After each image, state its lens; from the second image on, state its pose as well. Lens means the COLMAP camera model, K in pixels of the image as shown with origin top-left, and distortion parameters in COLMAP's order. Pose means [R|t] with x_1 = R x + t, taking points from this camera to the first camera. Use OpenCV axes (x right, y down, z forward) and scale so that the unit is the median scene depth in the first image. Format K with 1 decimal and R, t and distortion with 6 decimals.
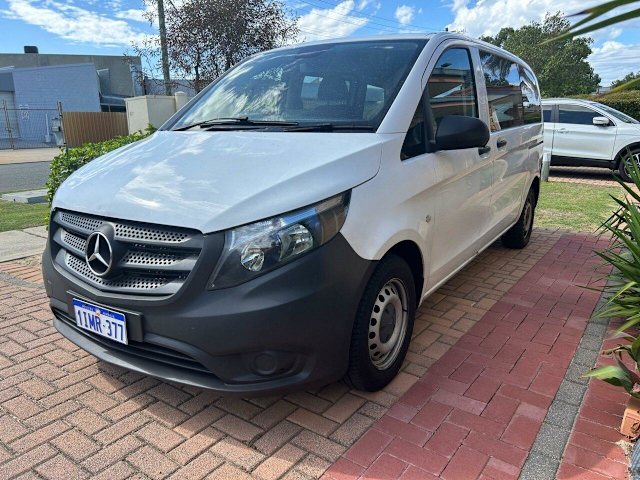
lens RADIAL K [[482.8, 0, 318.7], [0, 482.8, 256.3], [0, 0, 1]] dist [0.026322, 0.000014]
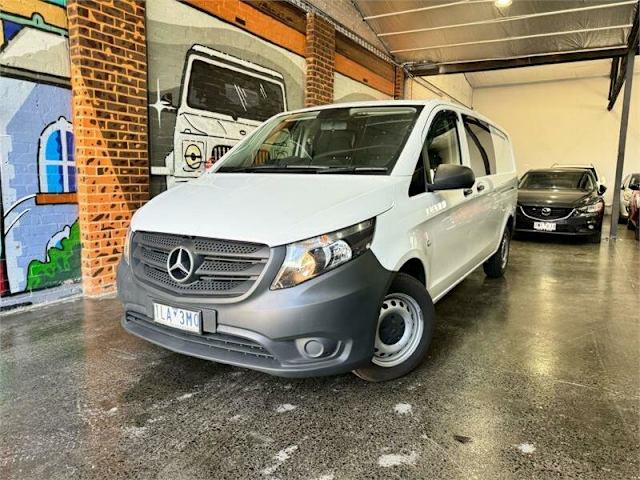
lens RADIAL K [[490.0, 0, 307.3], [0, 490.0, 237.1], [0, 0, 1]] dist [-0.001003, -0.002073]
pose [[0.999458, 0.013813, 0.029866, -0.156049], [-0.009970, 0.992084, -0.125181, 0.083725], [-0.031358, 0.124815, 0.991684, -0.306293]]
